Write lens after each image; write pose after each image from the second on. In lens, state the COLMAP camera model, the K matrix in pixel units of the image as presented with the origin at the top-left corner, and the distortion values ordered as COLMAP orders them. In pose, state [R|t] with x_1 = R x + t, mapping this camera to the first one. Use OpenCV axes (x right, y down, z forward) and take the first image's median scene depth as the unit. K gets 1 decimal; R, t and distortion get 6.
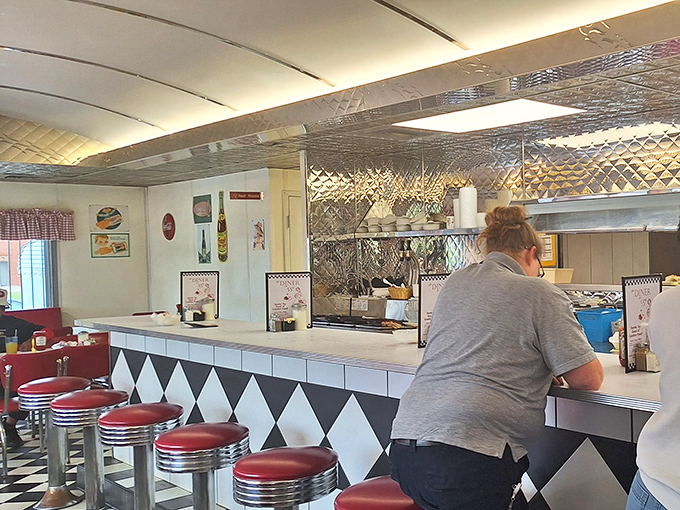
lens RADIAL K [[334.5, 0, 339.8], [0, 334.5, 257.1], [0, 0, 1]] dist [0.001343, 0.000128]
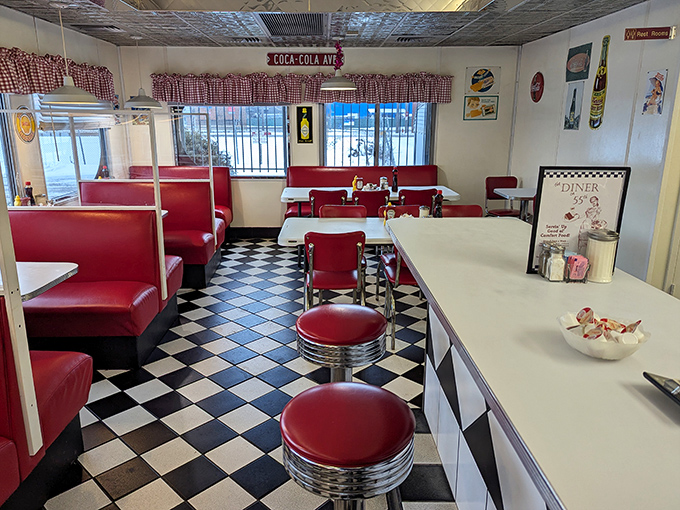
lens RADIAL K [[501.2, 0, 338.6], [0, 501.2, 254.7], [0, 0, 1]] dist [0.014970, 0.001181]
pose [[0.679480, 0.208494, -0.703446, 0.181389], [-0.028023, 0.965449, 0.259080, 0.011201], [0.733158, -0.156327, 0.661846, -0.375600]]
